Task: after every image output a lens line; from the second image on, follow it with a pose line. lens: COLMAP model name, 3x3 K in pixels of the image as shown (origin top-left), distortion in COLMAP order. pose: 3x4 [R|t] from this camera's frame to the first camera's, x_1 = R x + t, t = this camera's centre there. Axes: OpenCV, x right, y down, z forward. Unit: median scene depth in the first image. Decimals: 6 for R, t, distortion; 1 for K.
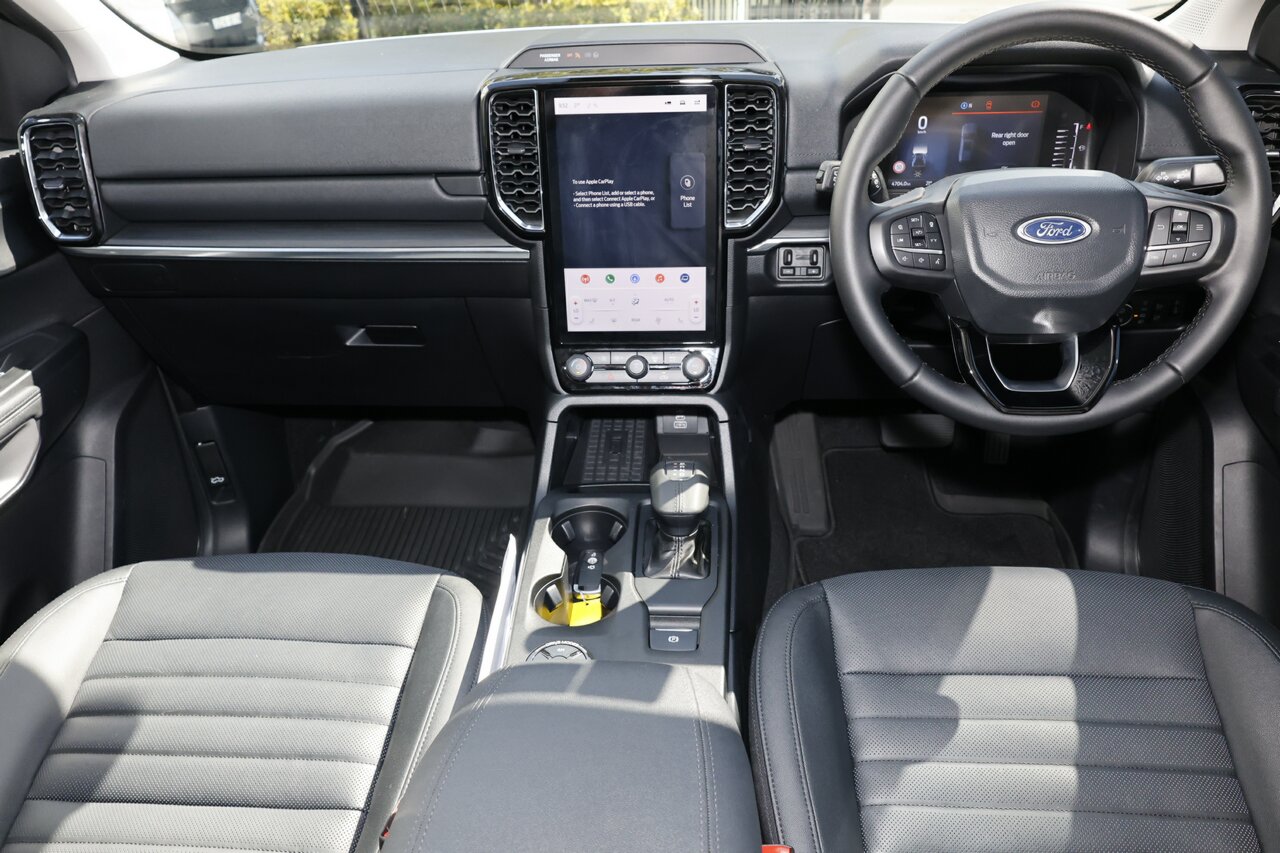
lens RADIAL K [[984.8, 0, 640.8], [0, 984.8, 406.3], [0, 0, 1]] dist [0.004802, -0.002883]
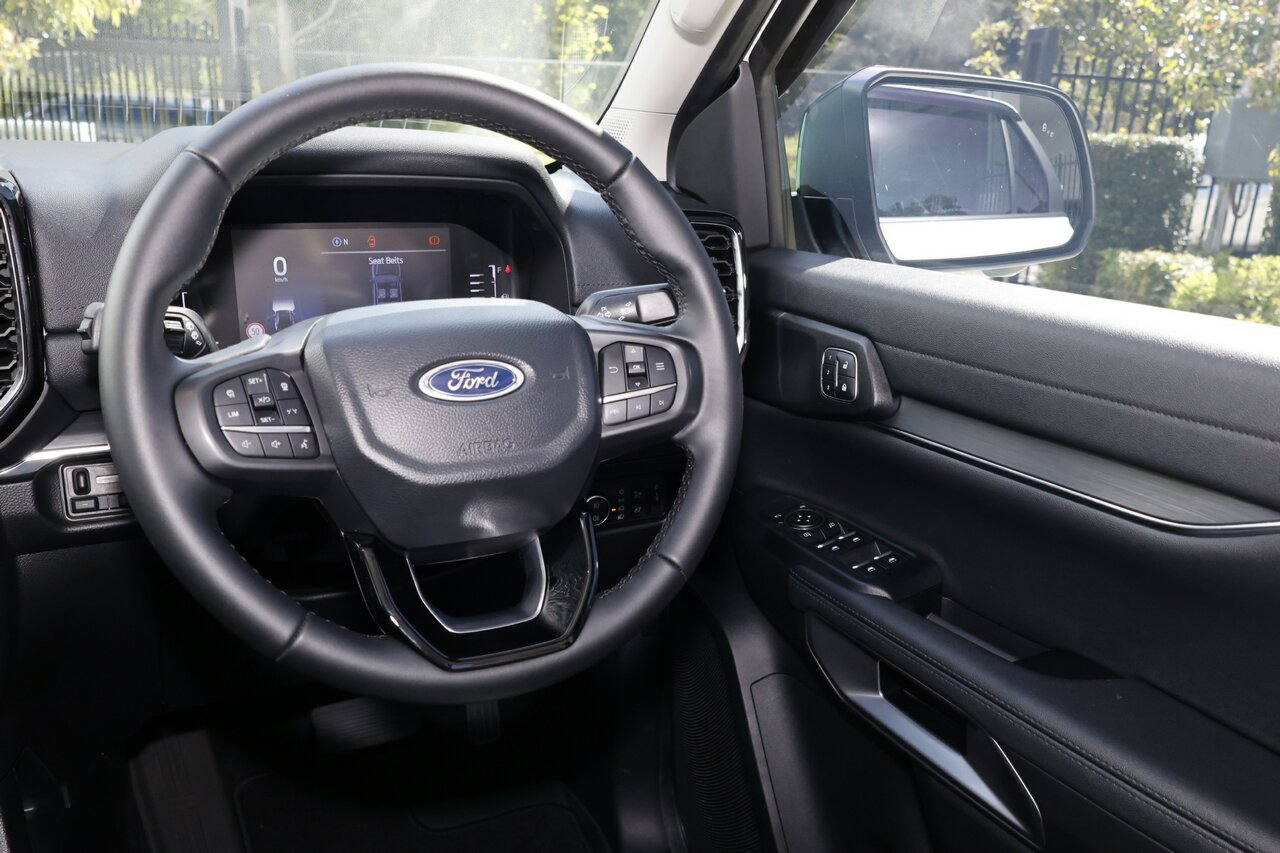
lens RADIAL K [[984.8, 0, 640.8], [0, 984.8, 406.3], [0, 0, 1]] dist [0.004802, -0.002883]
pose [[0.879983, -0.071679, 0.469566, 0.196729], [0.200455, 0.952250, -0.230300, 0.015535], [-0.430636, 0.296786, 0.852332, 0.370105]]
